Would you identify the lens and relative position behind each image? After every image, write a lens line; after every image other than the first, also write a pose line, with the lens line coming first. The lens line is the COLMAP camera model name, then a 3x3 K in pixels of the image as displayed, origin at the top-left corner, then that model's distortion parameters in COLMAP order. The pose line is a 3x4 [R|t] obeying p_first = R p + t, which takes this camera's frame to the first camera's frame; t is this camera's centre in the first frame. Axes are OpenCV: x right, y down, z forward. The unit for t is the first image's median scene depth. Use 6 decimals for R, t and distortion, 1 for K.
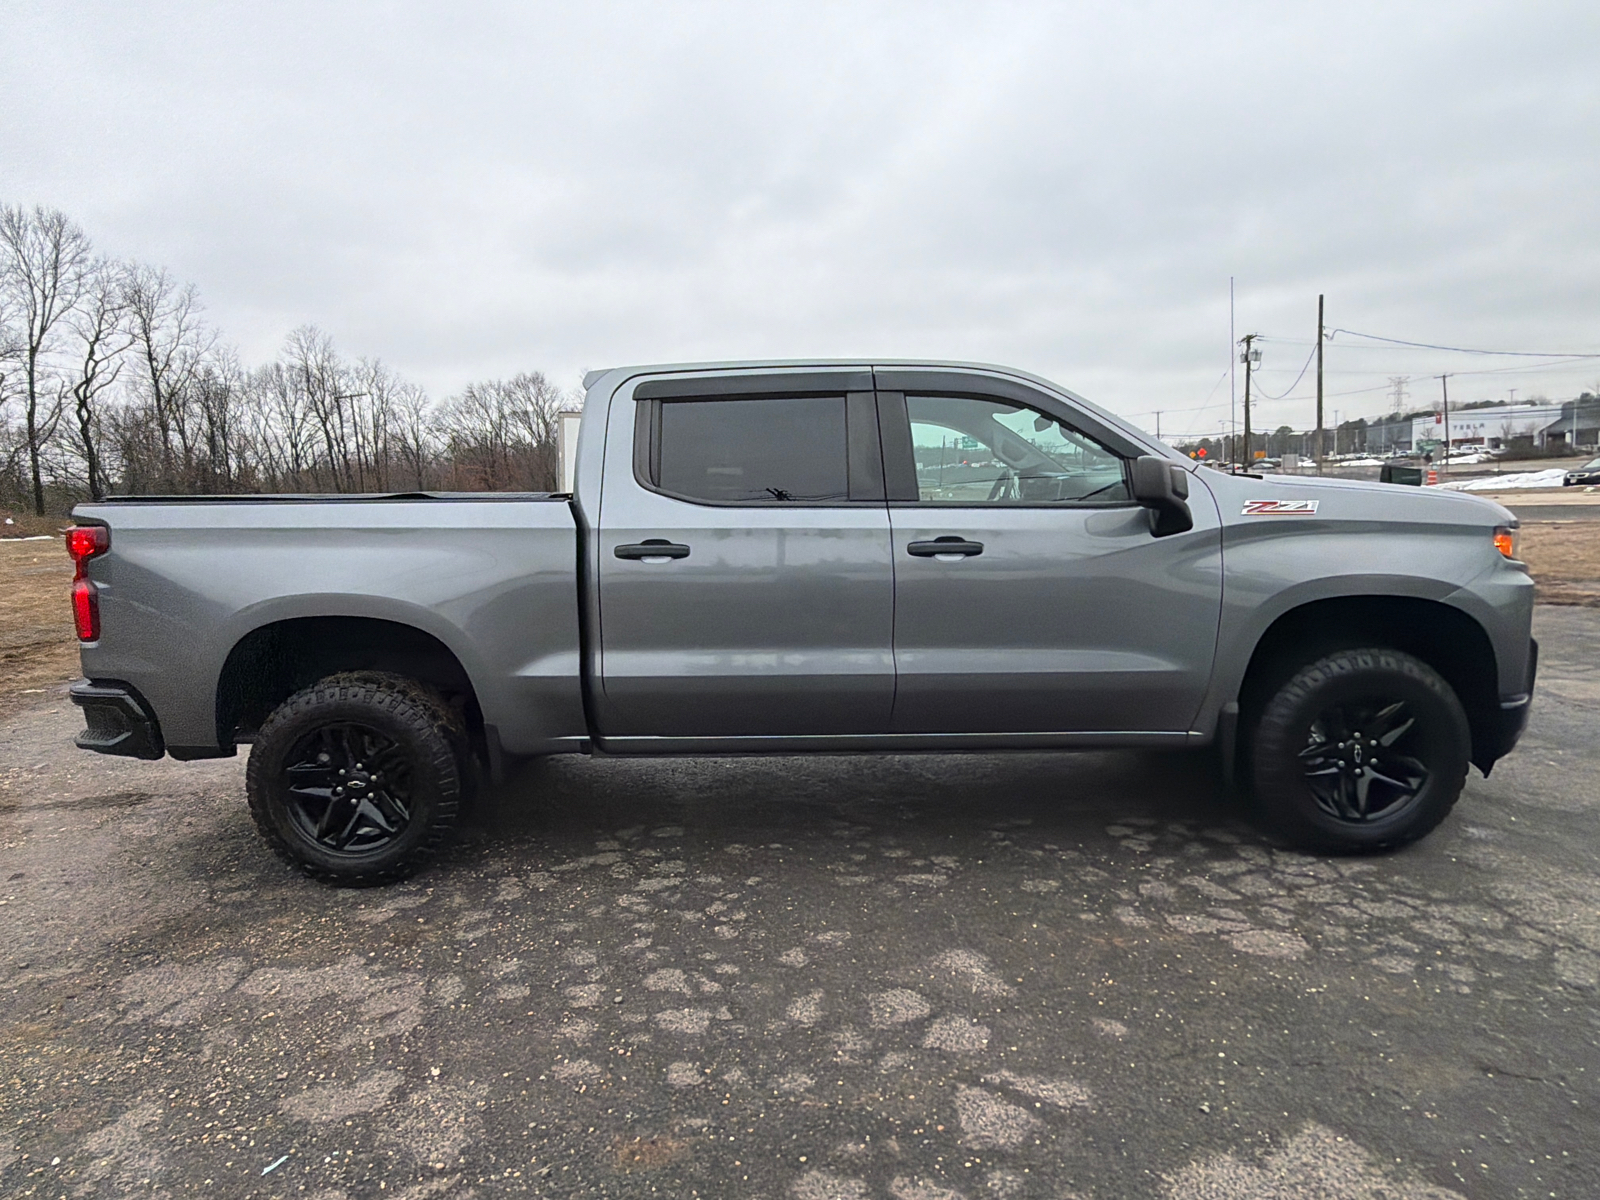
lens RADIAL K [[957.2, 0, 800.0], [0, 957.2, 600.0], [0, 0, 1]] dist [-0.000845, 0.000816]
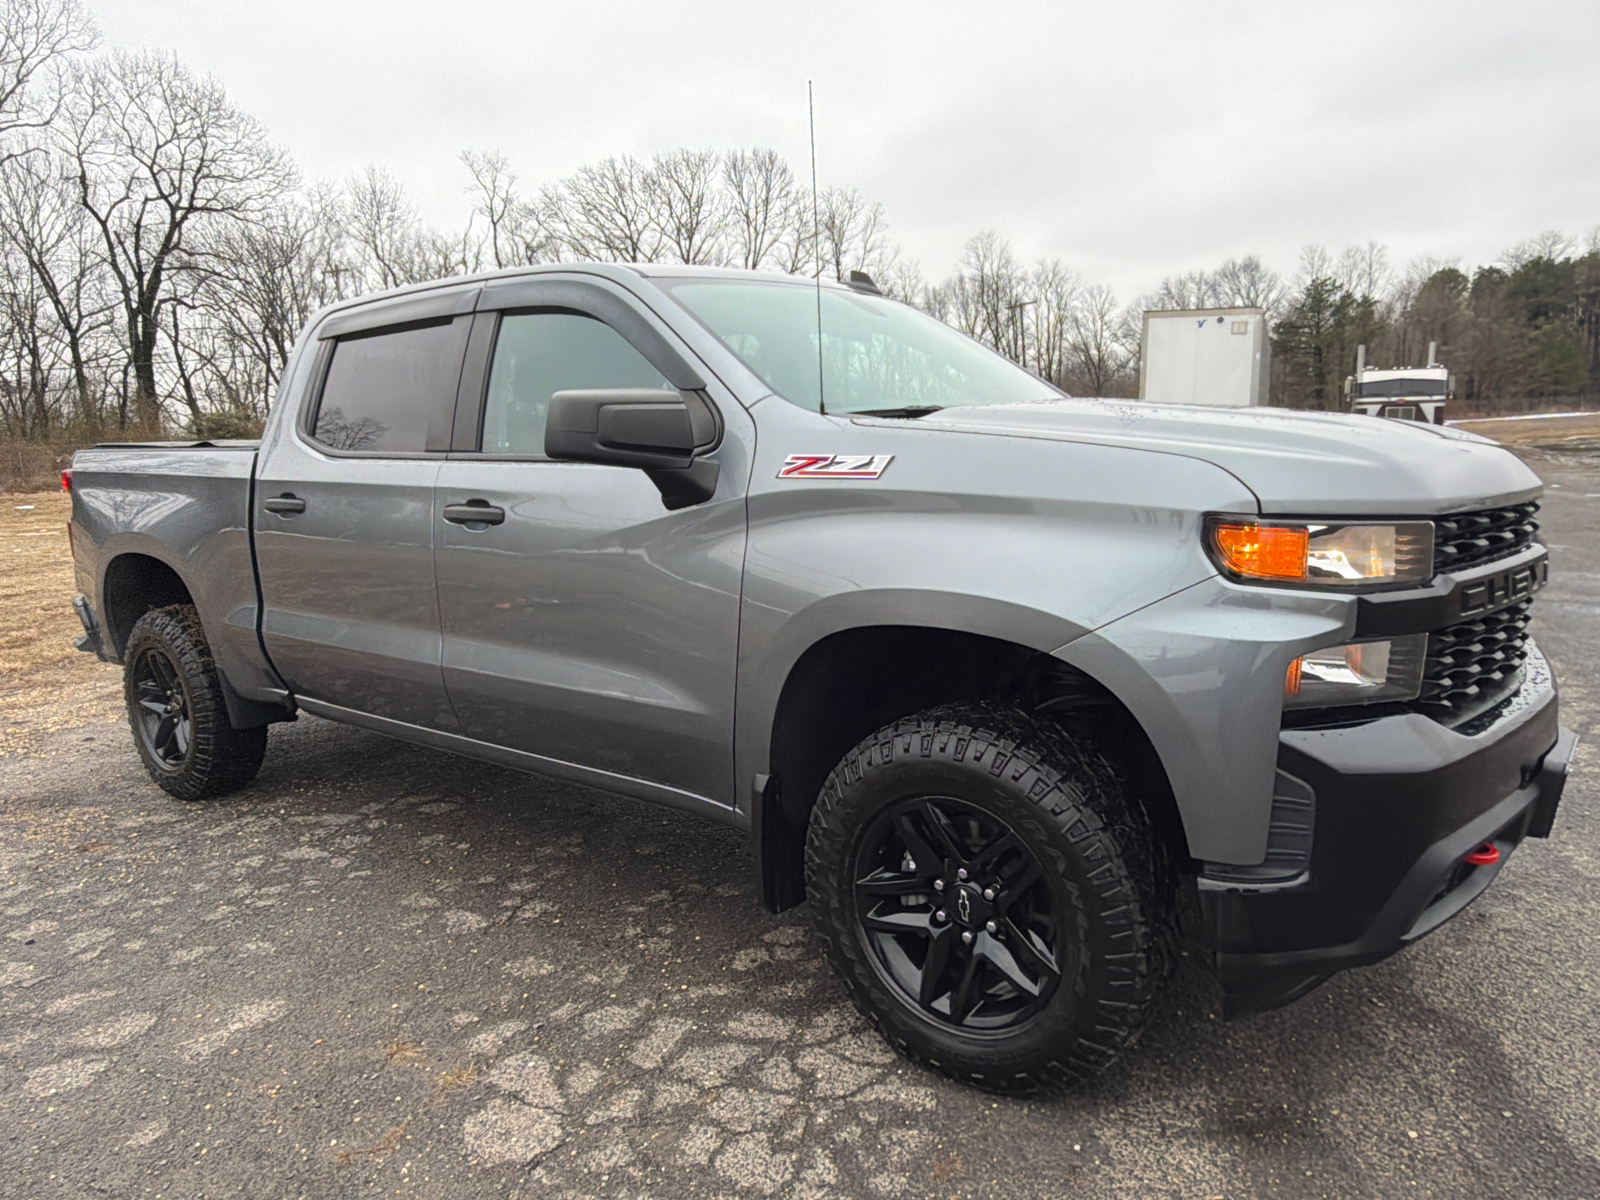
lens RADIAL K [[1116.5, 0, 800.0], [0, 1116.5, 600.0], [0, 0, 1]] dist [-0.003081, 0.004558]
pose [[0.790198, 0.085488, -0.606859, 0.890791], [-0.049369, 0.995884, 0.076007, -0.064398], [0.610859, -0.030101, 0.791167, 0.425625]]
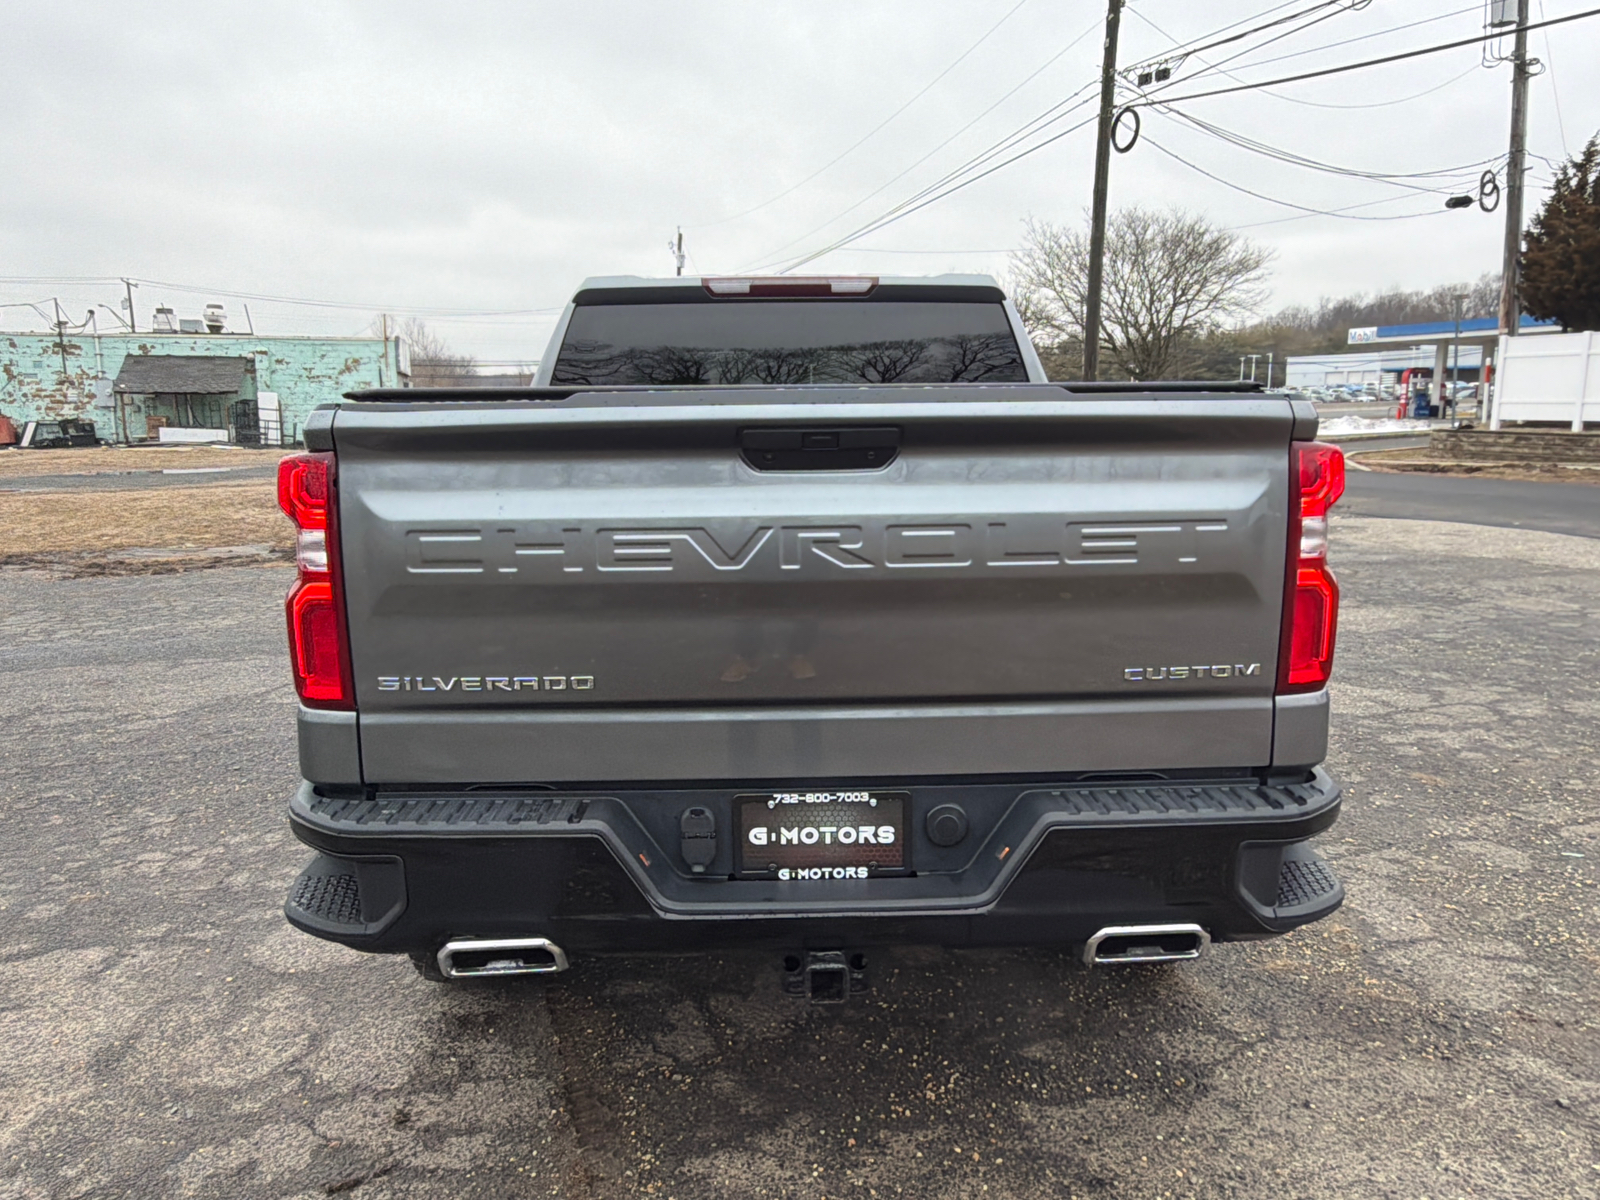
lens RADIAL K [[1142.7, 0, 799.0], [0, 1142.7, 597.0], [0, 0, 1]] dist [0.000995, -0.000550]
pose [[-0.032415, -0.113833, 0.992971, -1.307644], [0.119156, 0.985967, 0.116920, -0.099030], [-0.992346, 0.122108, -0.018396, 1.270966]]
